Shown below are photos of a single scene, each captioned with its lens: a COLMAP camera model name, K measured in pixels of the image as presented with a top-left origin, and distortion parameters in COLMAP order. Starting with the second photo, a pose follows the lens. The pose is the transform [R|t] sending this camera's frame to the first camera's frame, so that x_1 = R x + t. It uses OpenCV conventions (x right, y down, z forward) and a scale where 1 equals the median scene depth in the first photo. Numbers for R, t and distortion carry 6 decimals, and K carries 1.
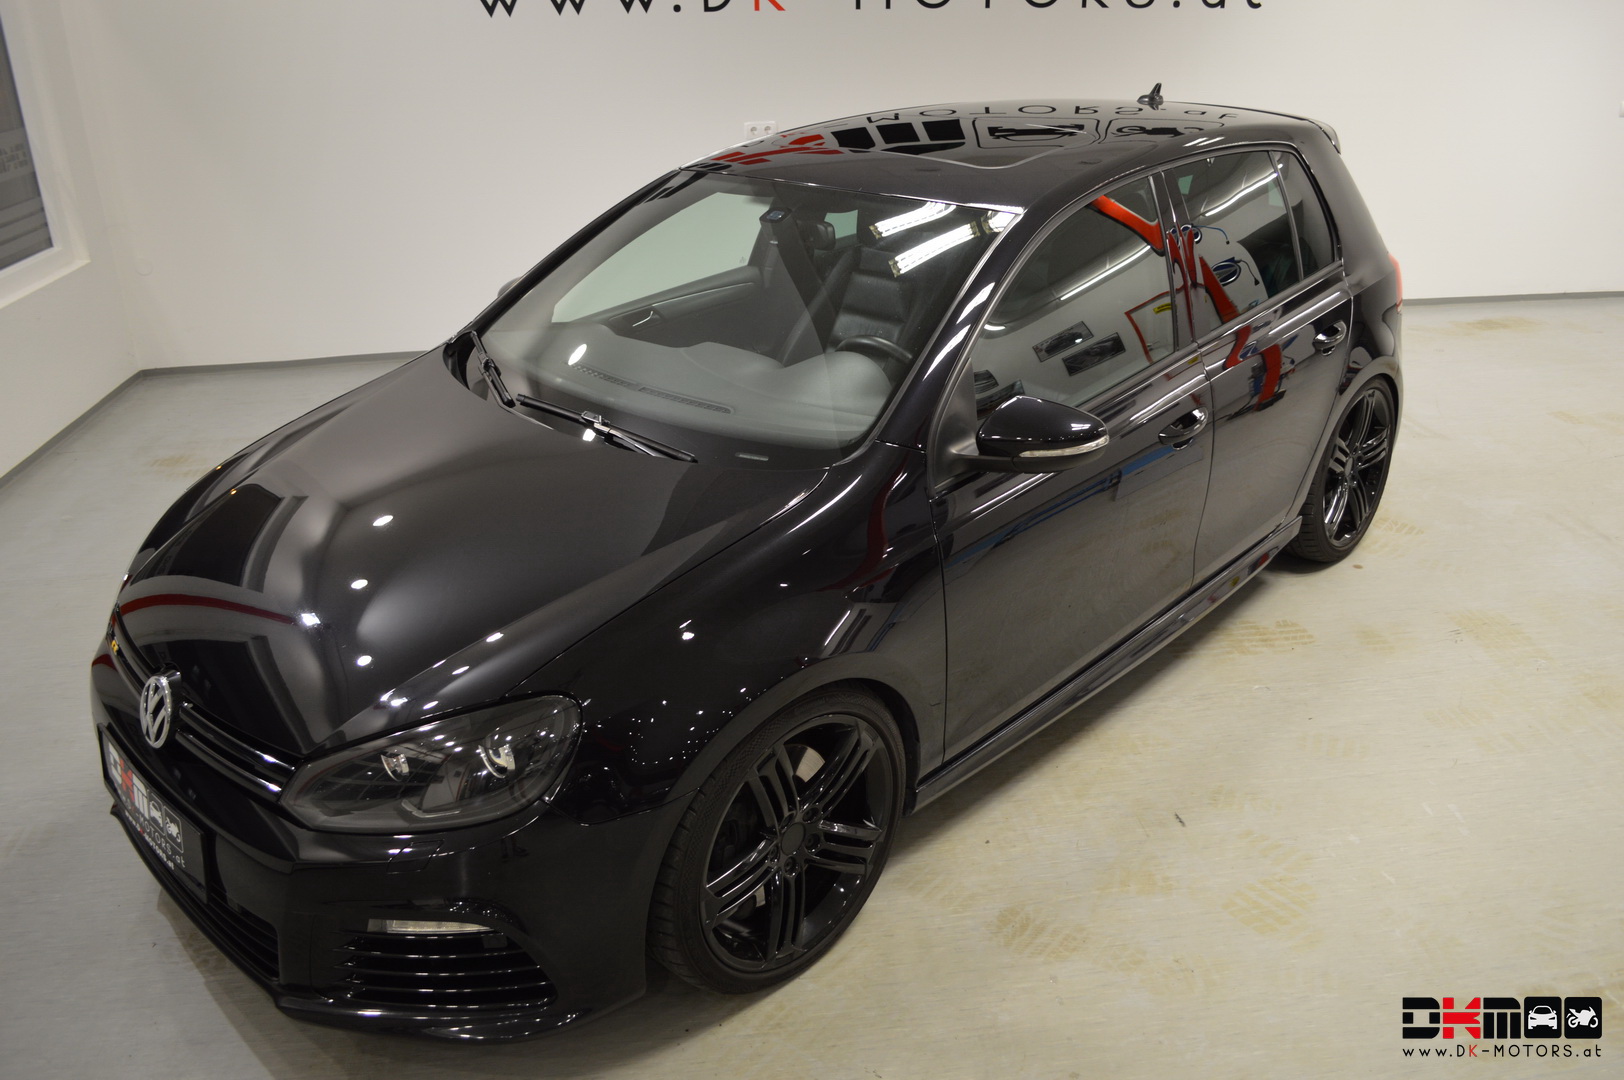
lens RADIAL K [[1261.3, 0, 847.4], [0, 1261.3, 516.6], [0, 0, 1]] dist [-0.080534, 0.008074]
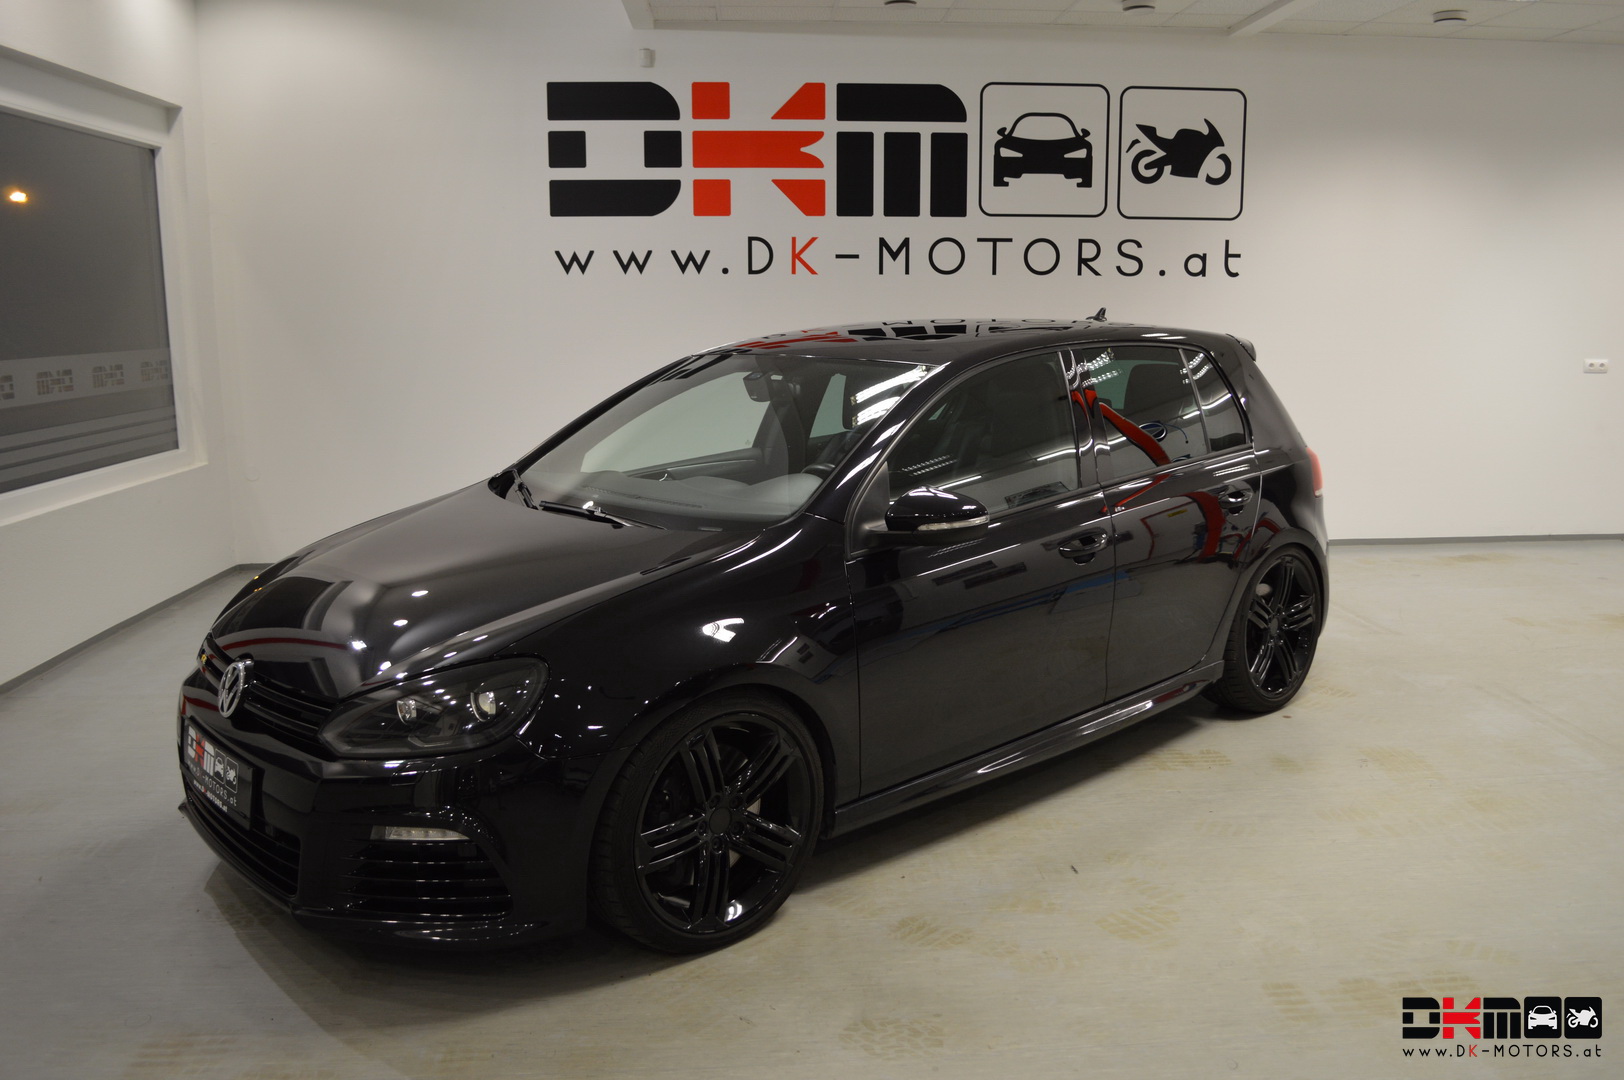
lens RADIAL K [[1261.3, 0, 847.4], [0, 1261.3, 516.6], [0, 0, 1]] dist [-0.080534, 0.008074]
pose [[0.998070, 0.018880, -0.059167, 0.142819], [-0.032172, 0.972060, -0.232518, 0.240367], [0.053124, 0.233973, 0.970791, -0.243947]]
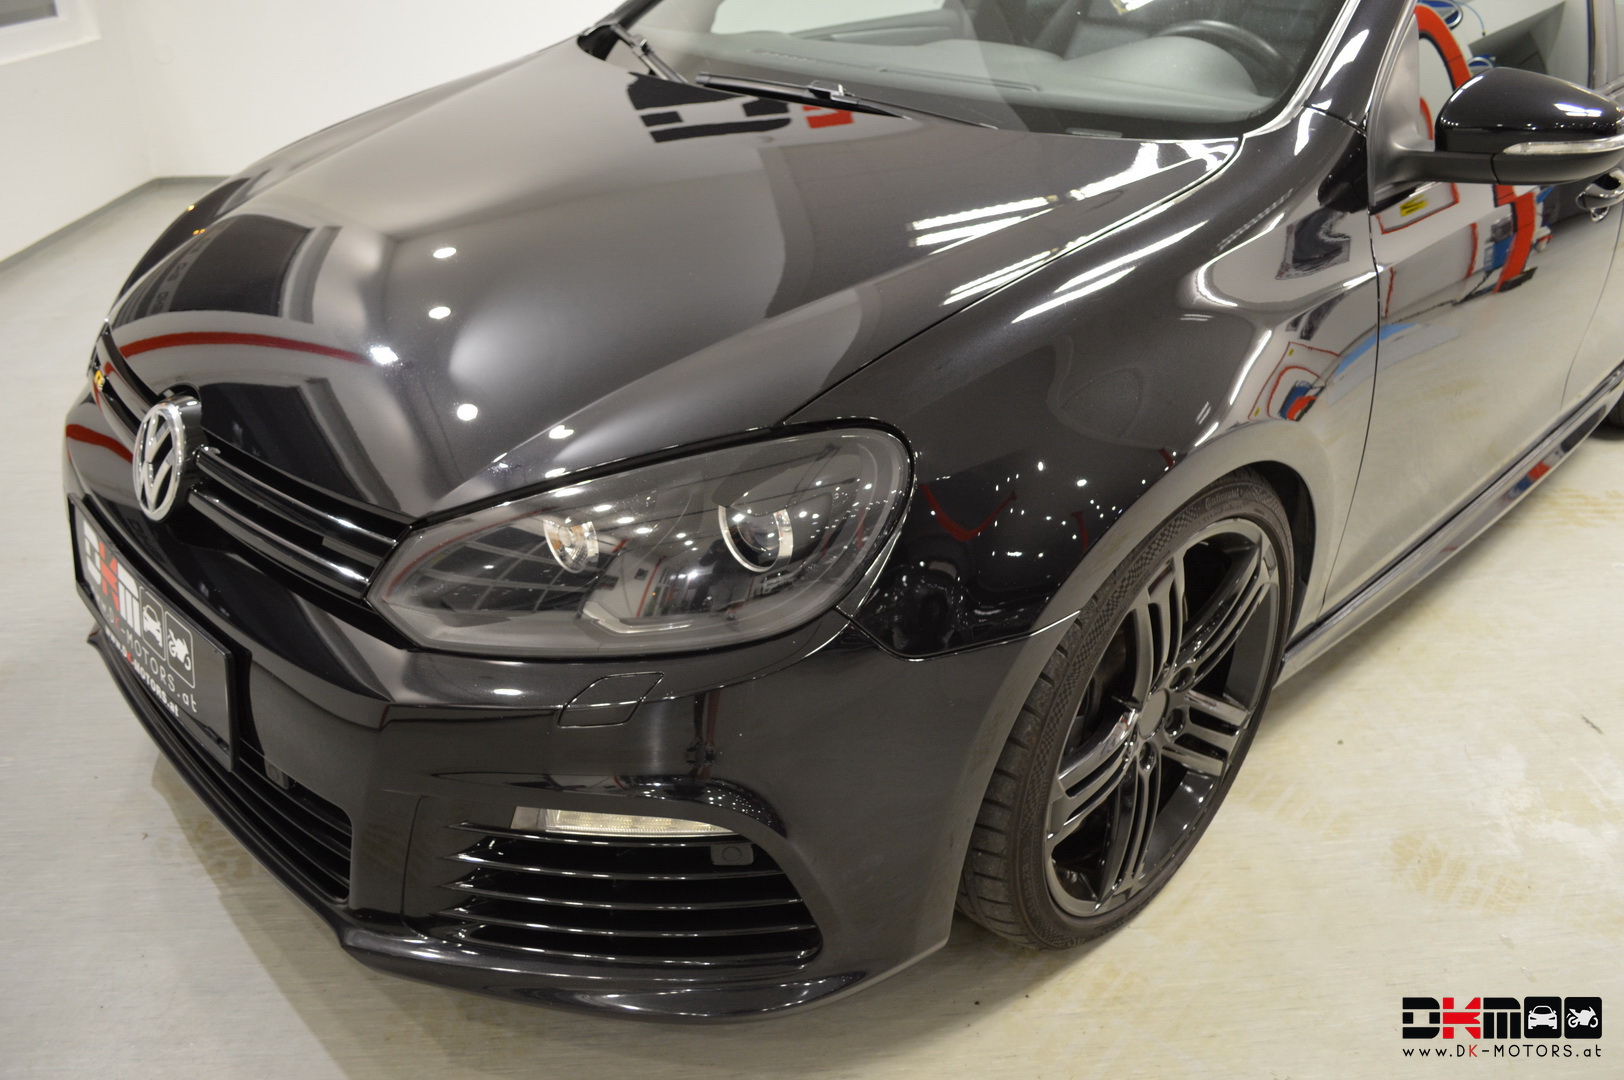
lens RADIAL K [[1286.5, 0, 860.8], [0, 1286.5, 502.9], [0, 0, 1]] dist [-0.077304, 0.003944]
pose [[0.998802, 0.048560, -0.006076, -0.186923], [-0.048209, 0.997659, 0.048492, 0.120259], [0.008417, -0.048141, 0.998805, 0.337603]]
